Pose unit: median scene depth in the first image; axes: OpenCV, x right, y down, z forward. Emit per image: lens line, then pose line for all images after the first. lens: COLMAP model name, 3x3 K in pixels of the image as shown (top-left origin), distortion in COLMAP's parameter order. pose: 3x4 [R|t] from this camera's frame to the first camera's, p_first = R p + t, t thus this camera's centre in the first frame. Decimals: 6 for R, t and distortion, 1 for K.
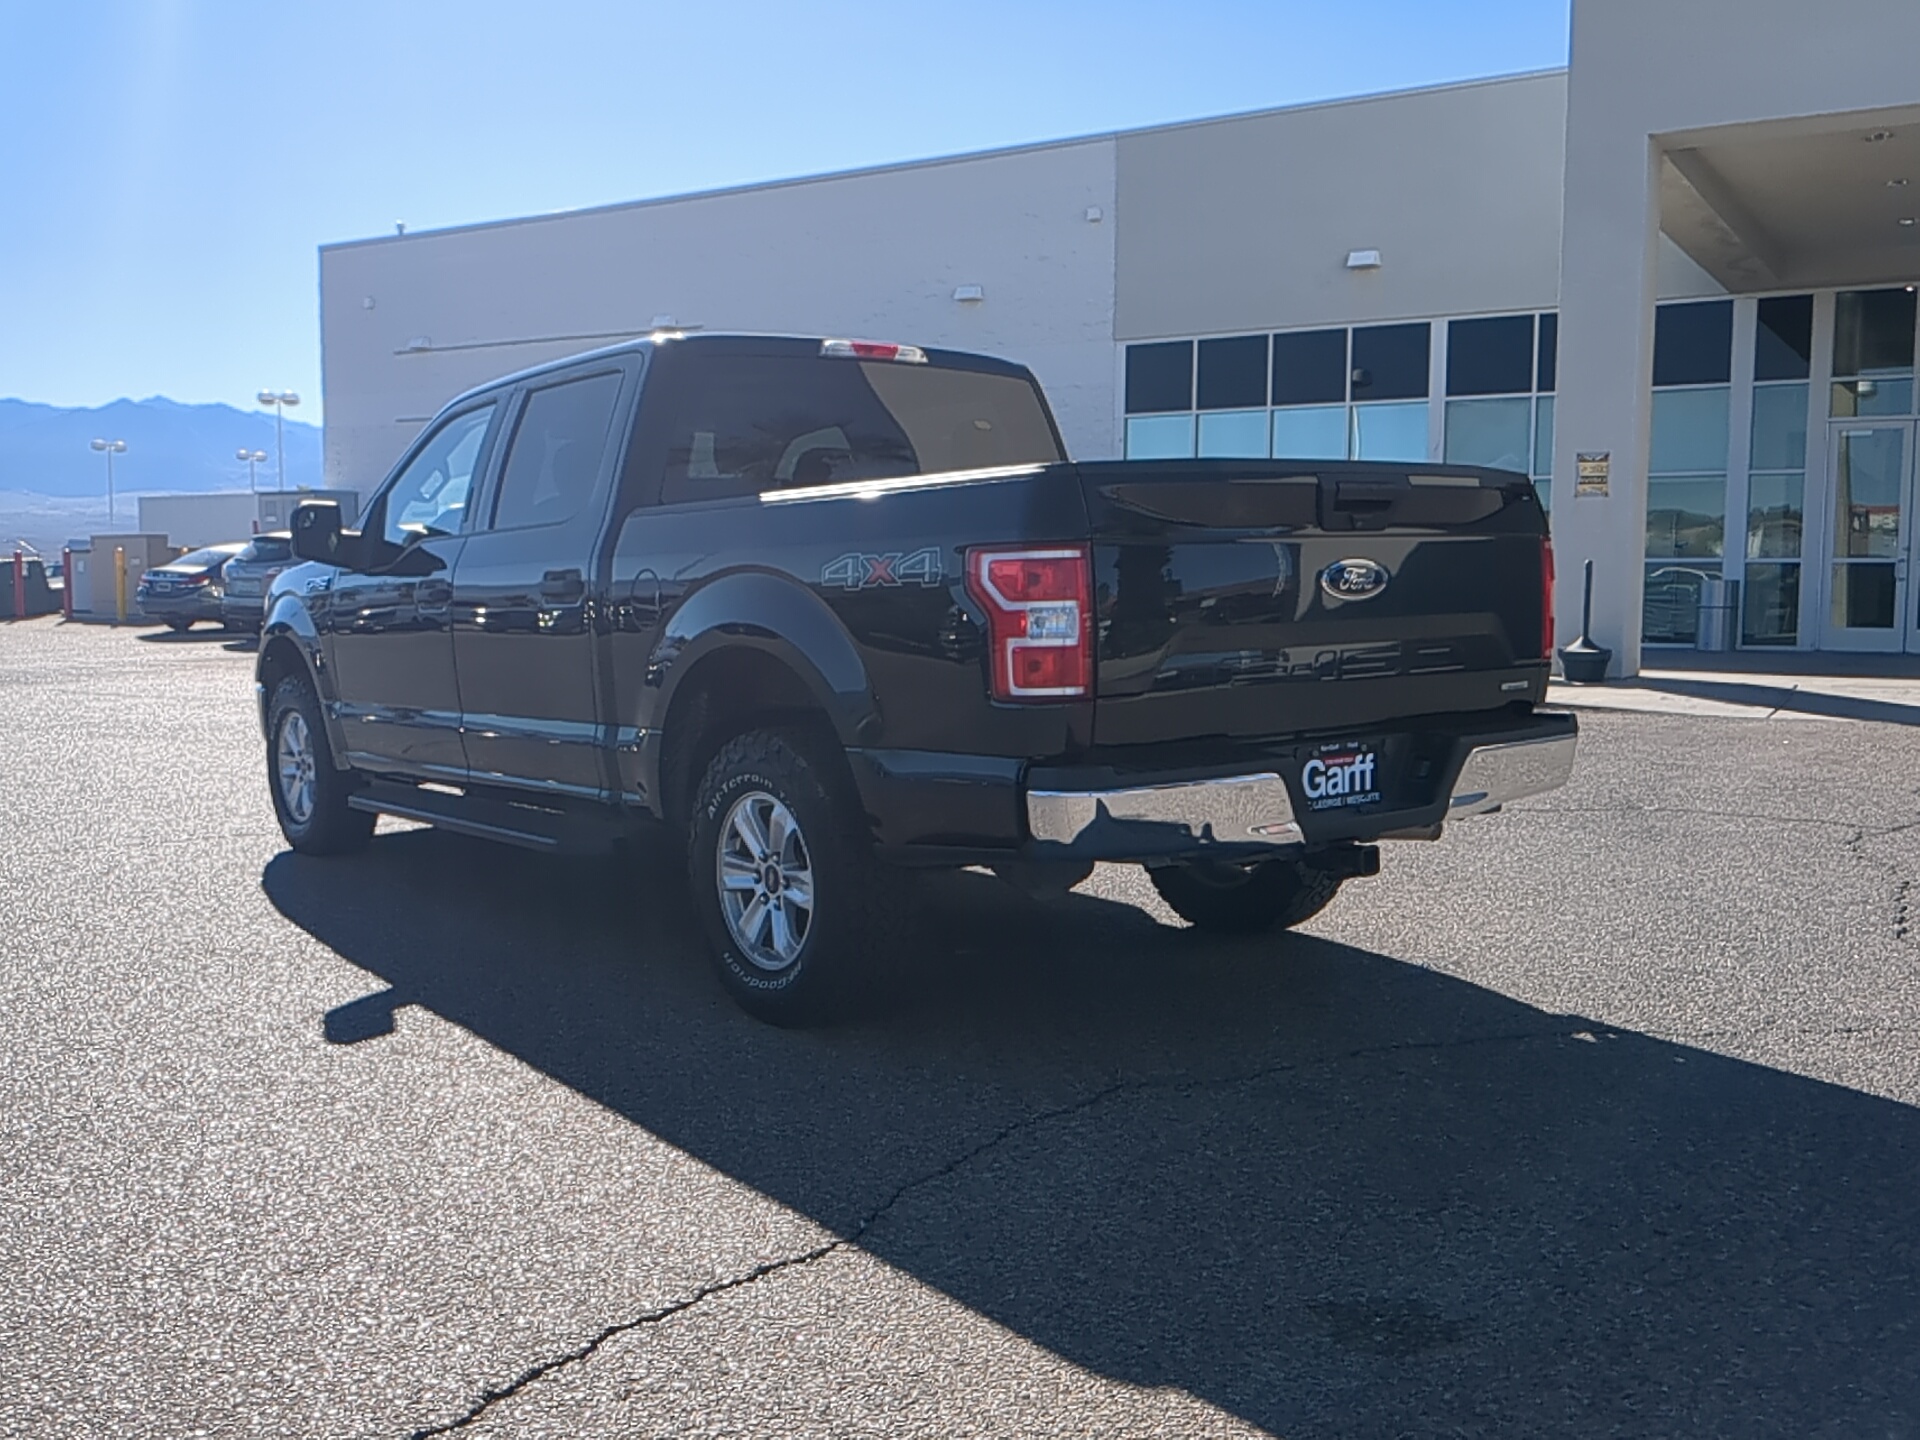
lens RADIAL K [[1778.8, 0, 960.0], [0, 1778.8, 720.0], [0, 0, 1]] dist [0.049866, -0.106944]
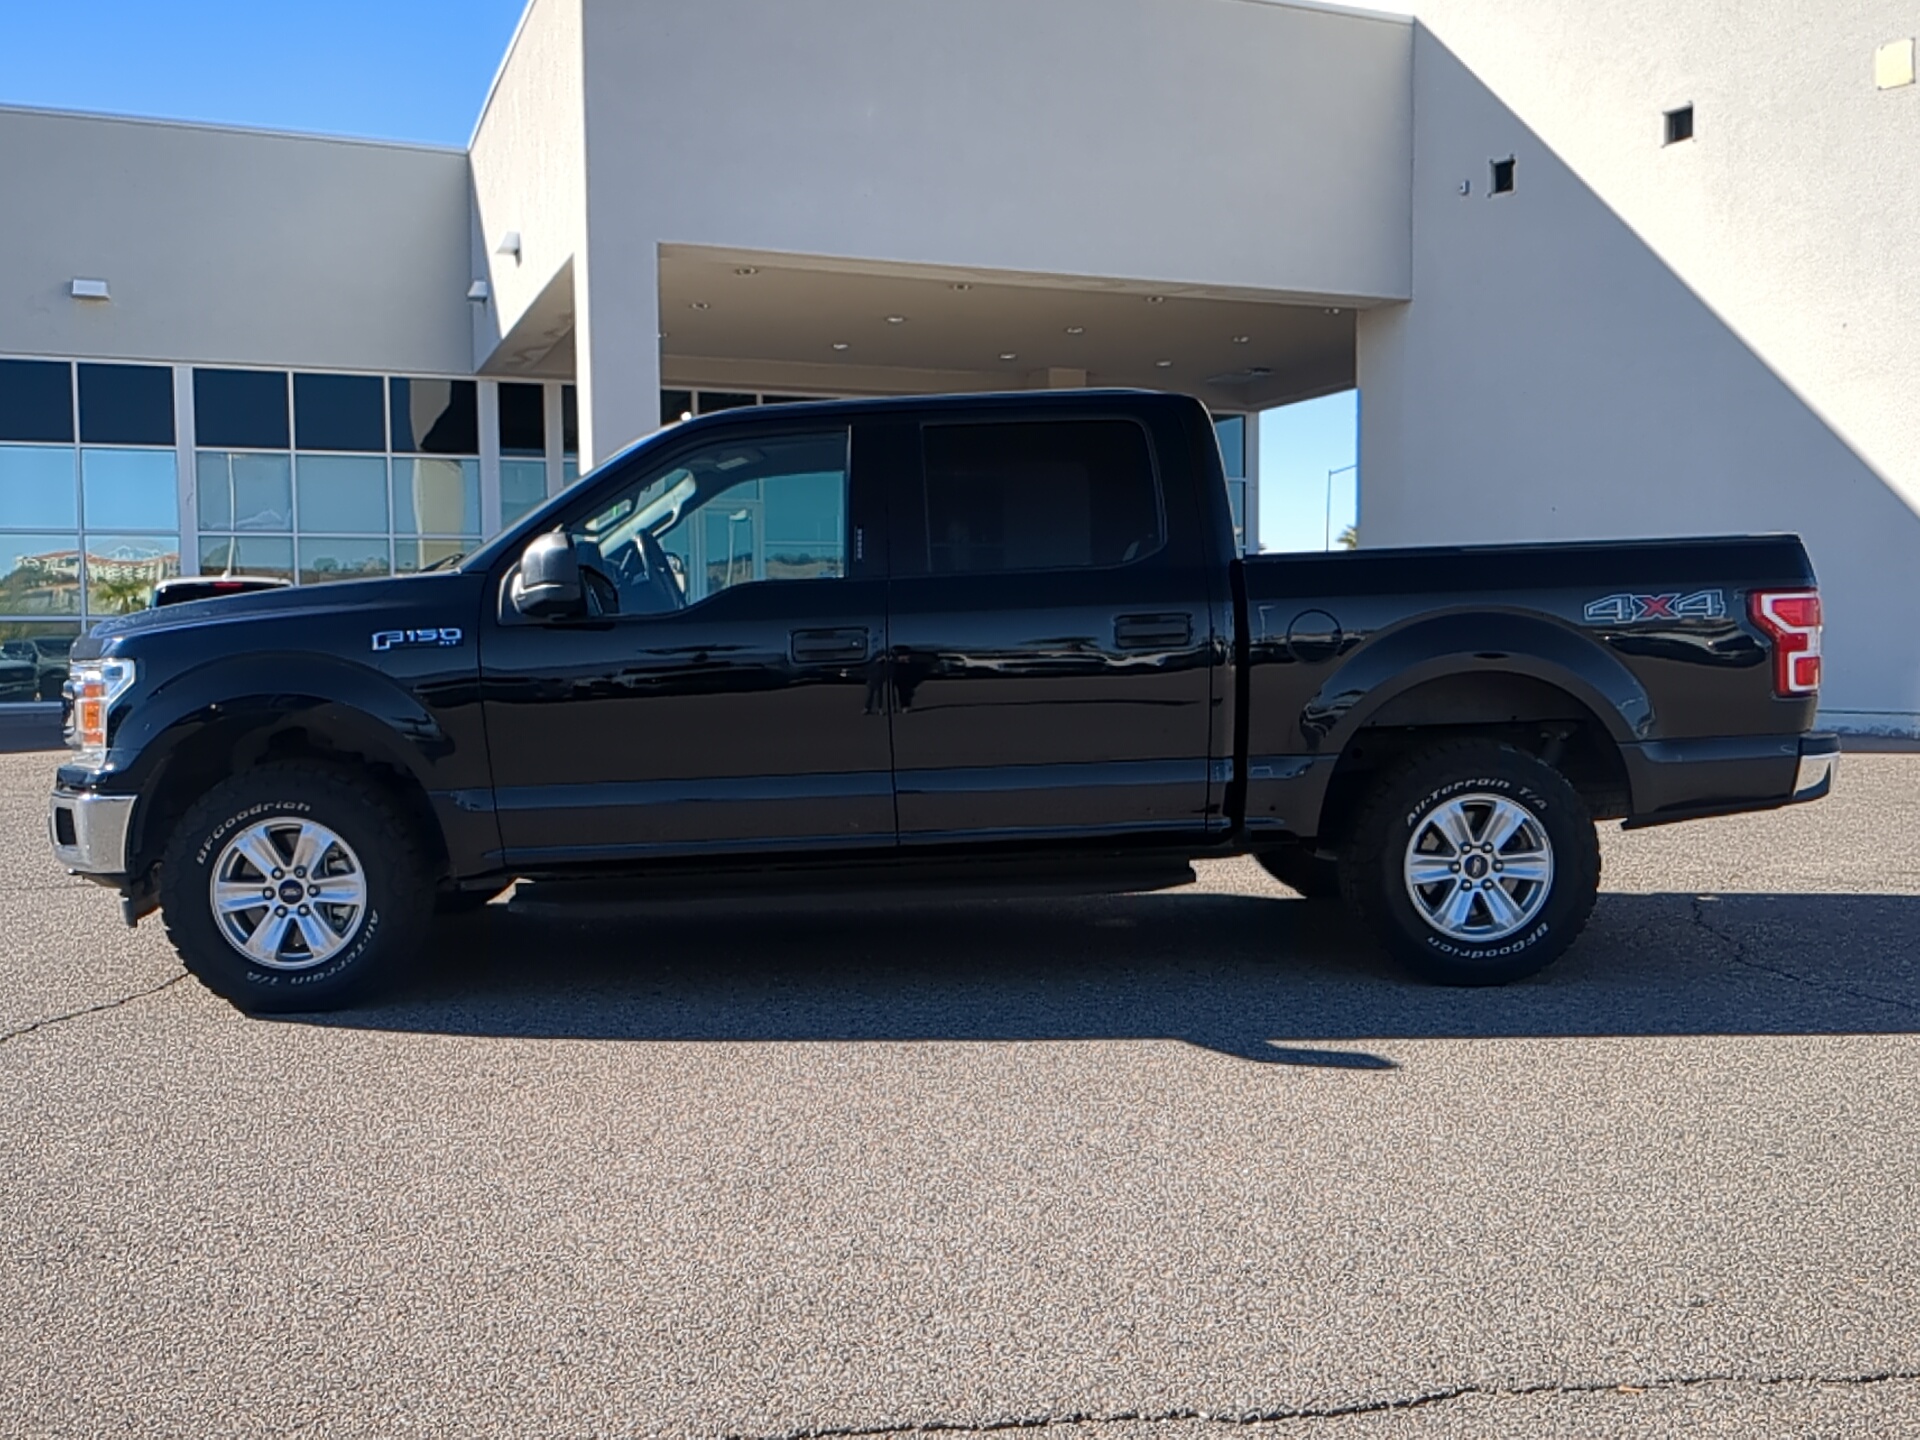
lens RADIAL K [[1778.8, 0, 960.0], [0, 1778.8, 720.0], [0, 0, 1]] dist [0.049866, -0.106944]
pose [[0.564886, -0.051627, 0.823552, -0.431416], [0.080090, 0.996759, 0.007550, -0.015352], [-0.821273, 0.061693, 0.567190, 0.199093]]
